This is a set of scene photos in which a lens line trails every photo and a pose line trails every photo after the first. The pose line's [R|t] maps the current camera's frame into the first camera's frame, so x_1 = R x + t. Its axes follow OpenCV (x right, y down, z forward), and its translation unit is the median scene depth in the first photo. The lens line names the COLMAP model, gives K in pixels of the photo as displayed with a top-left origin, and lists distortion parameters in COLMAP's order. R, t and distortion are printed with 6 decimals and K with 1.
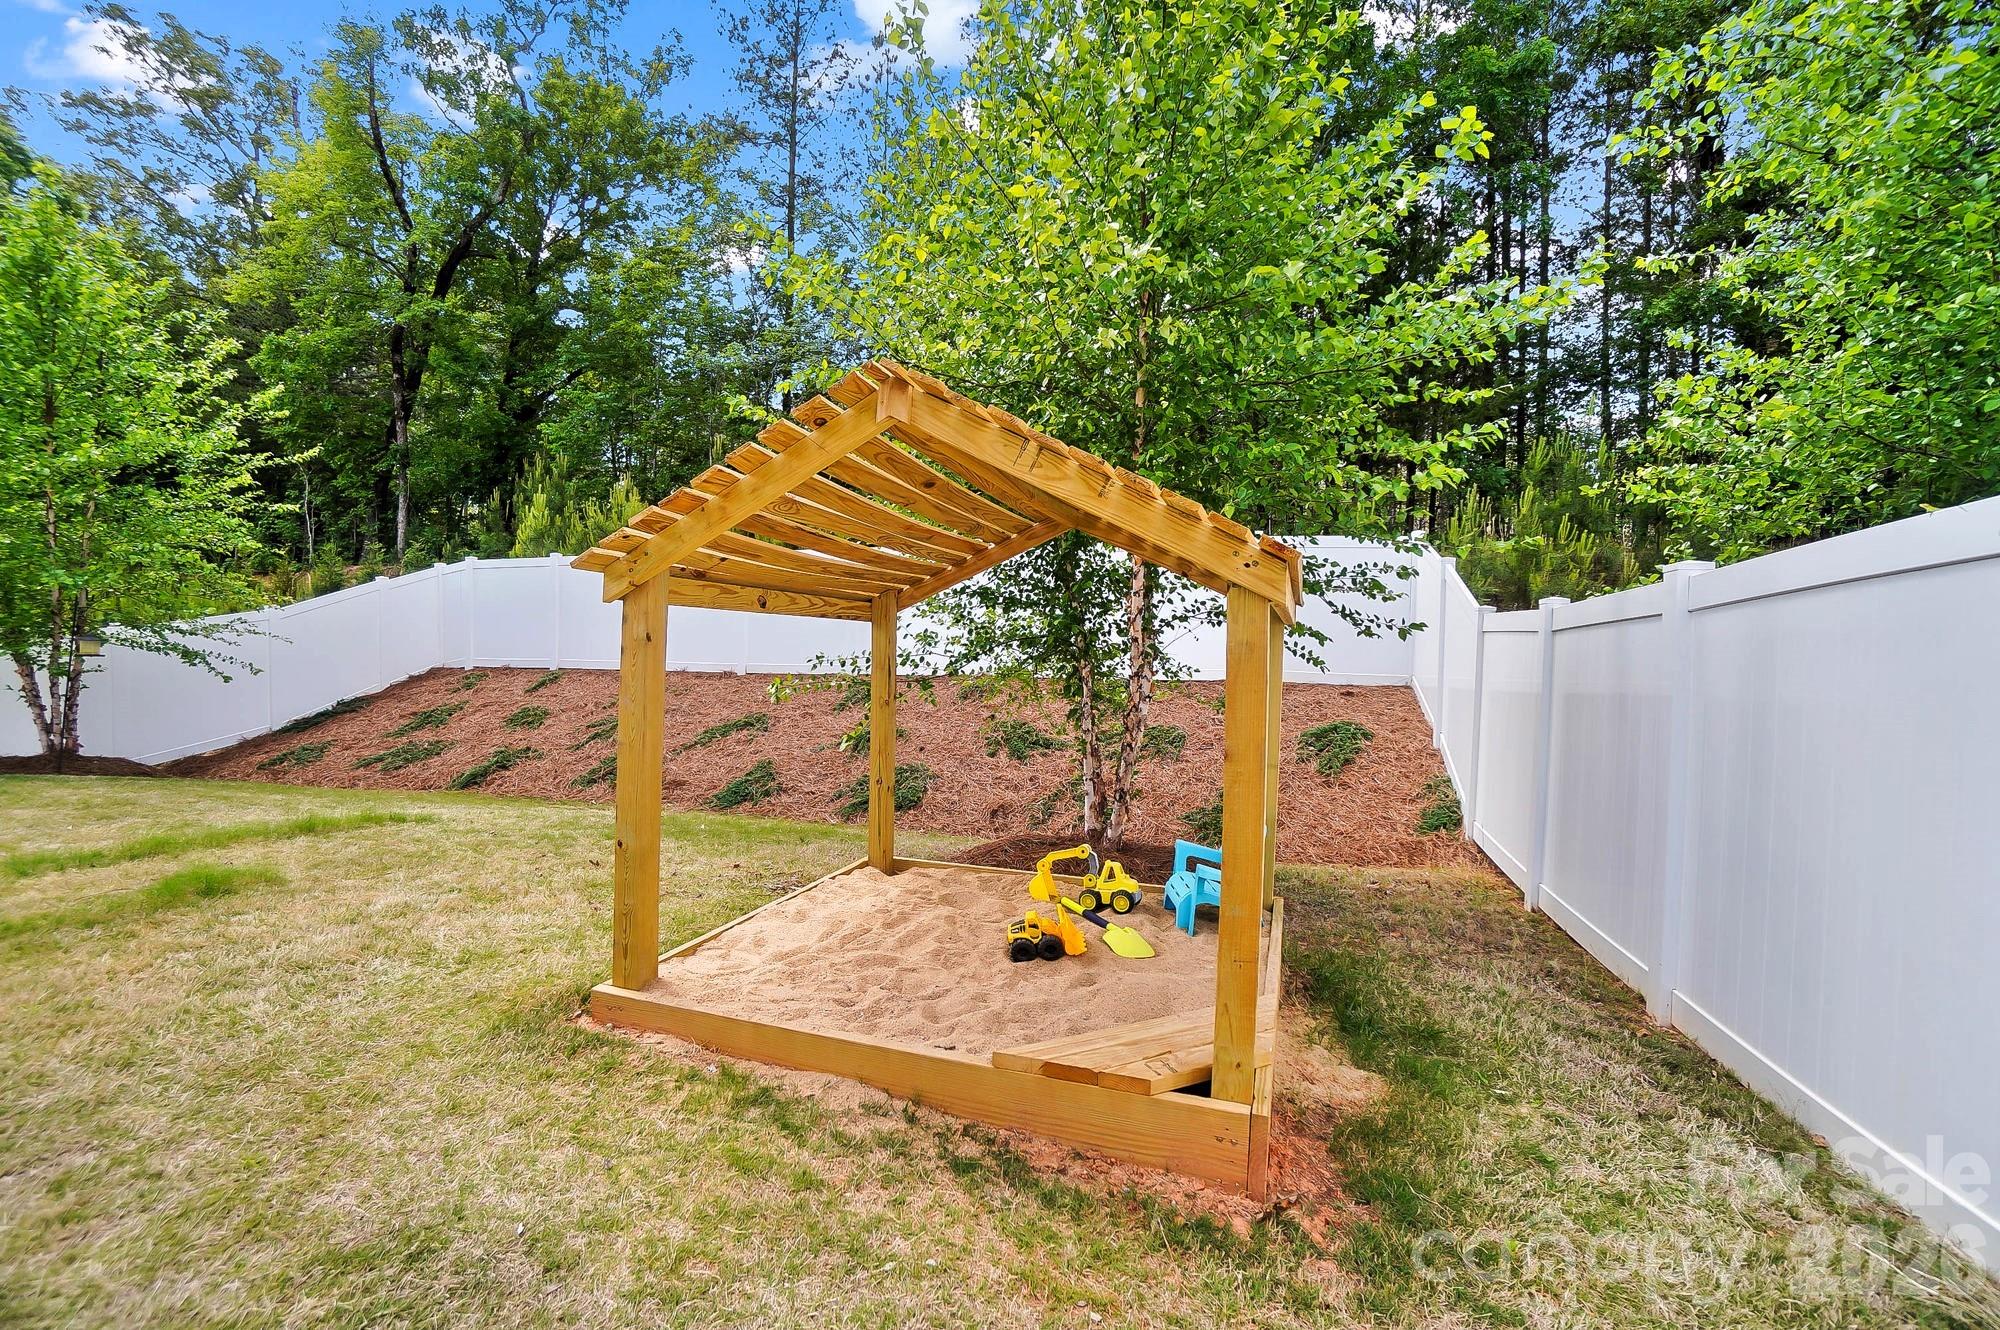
lens RADIAL K [[847.1, 0, 1001.6], [0, 847.1, 694.4], [0, 0, 1]] dist [-0.030353, 0.022433]
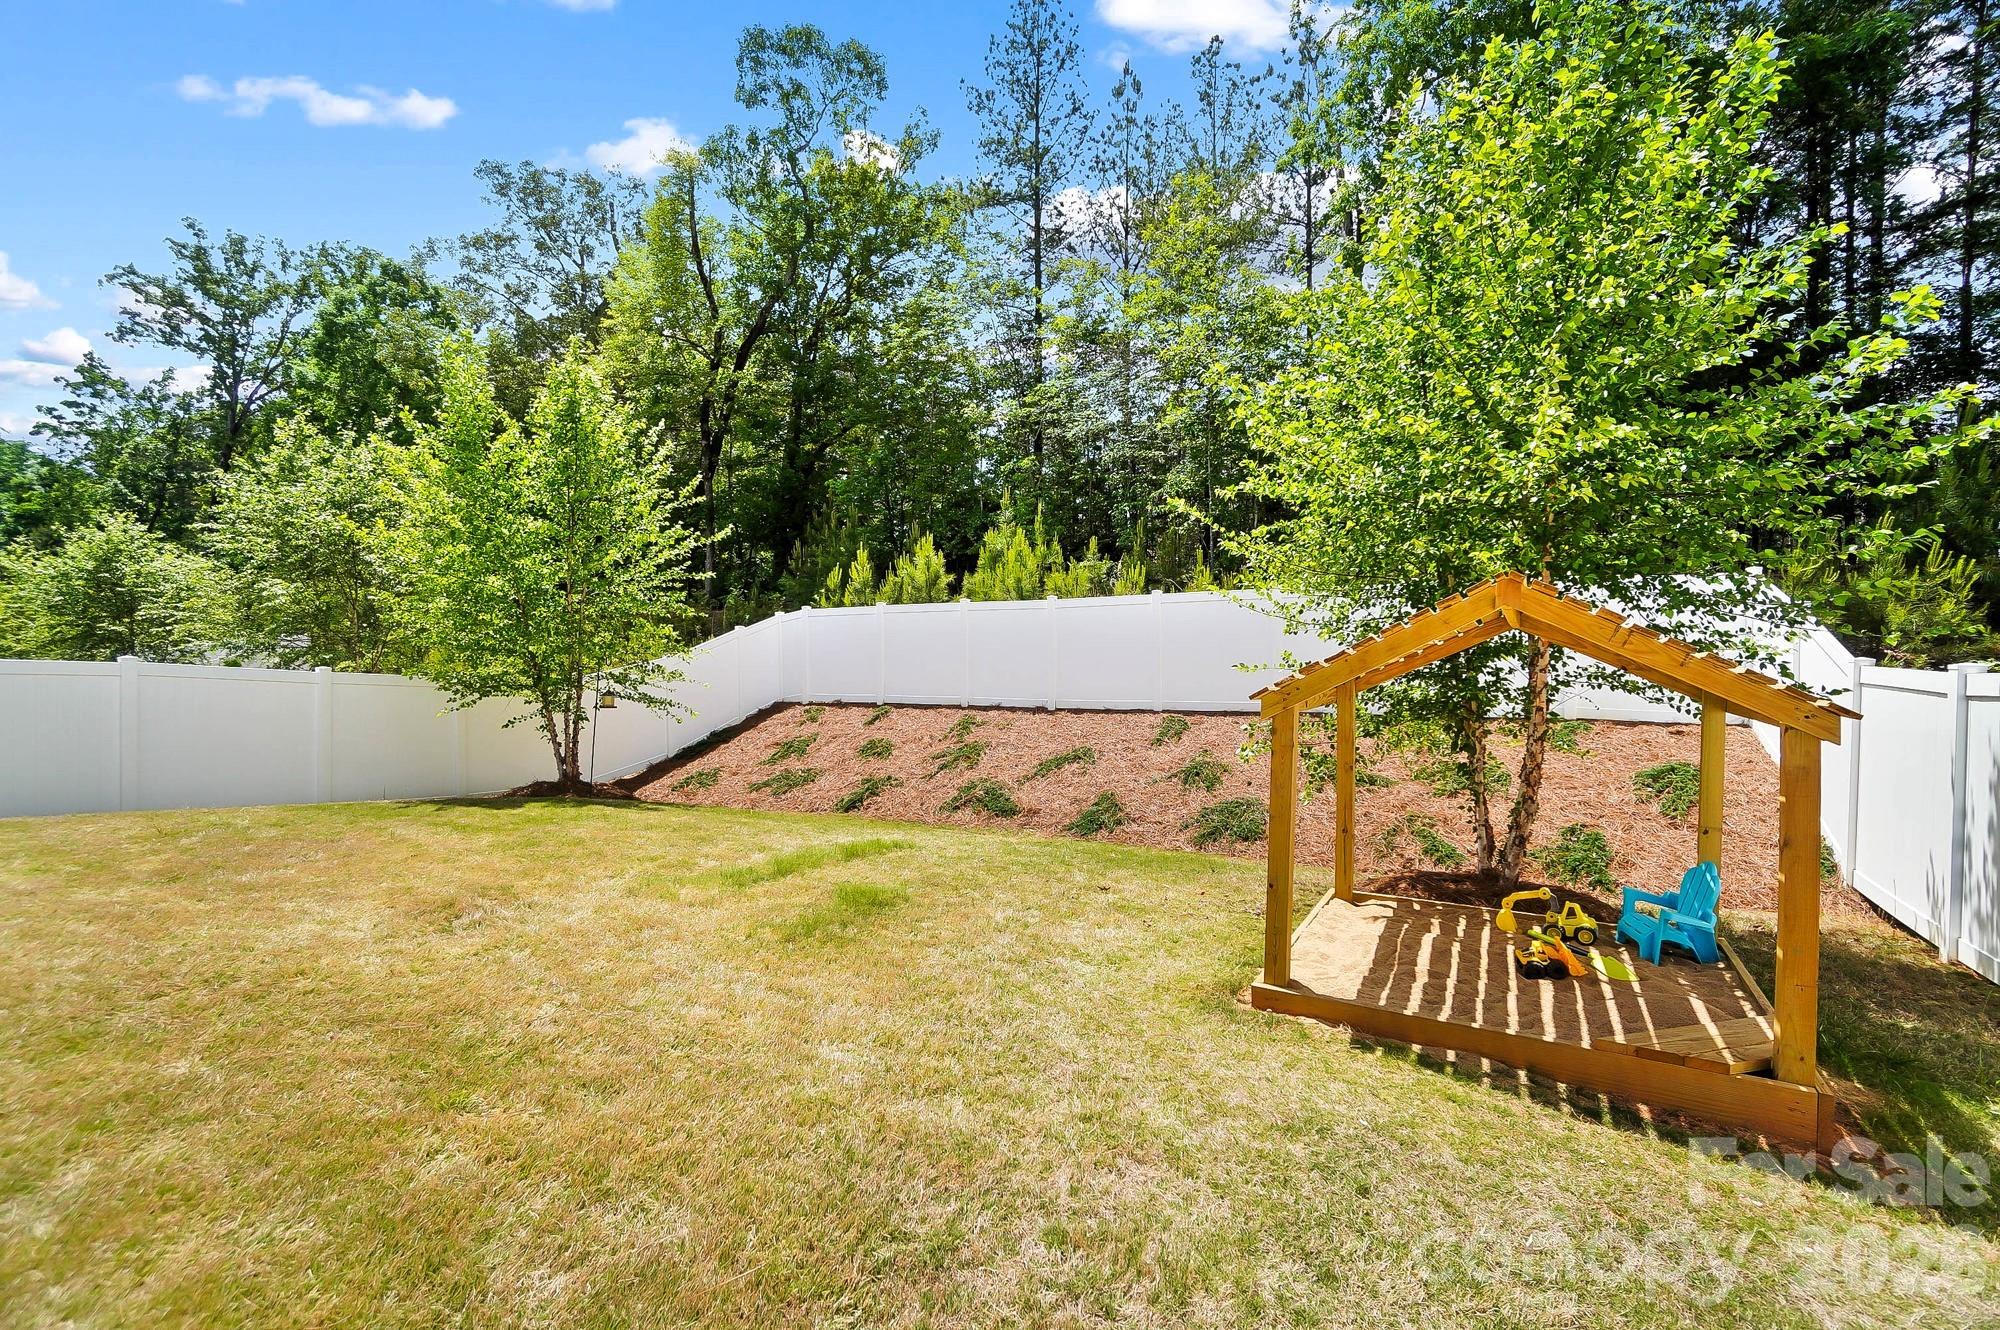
lens RADIAL K [[873.8, 0, 1000.0], [0, 873.8, 665.0], [0, 0, 1]] dist [-0.000503, 0.000239]
pose [[0.977844, -0.016303, -0.208701, -0.127491], [0.007988, 0.999143, -0.040620, -0.033708], [0.209184, 0.038053, 0.977136, -0.133943]]
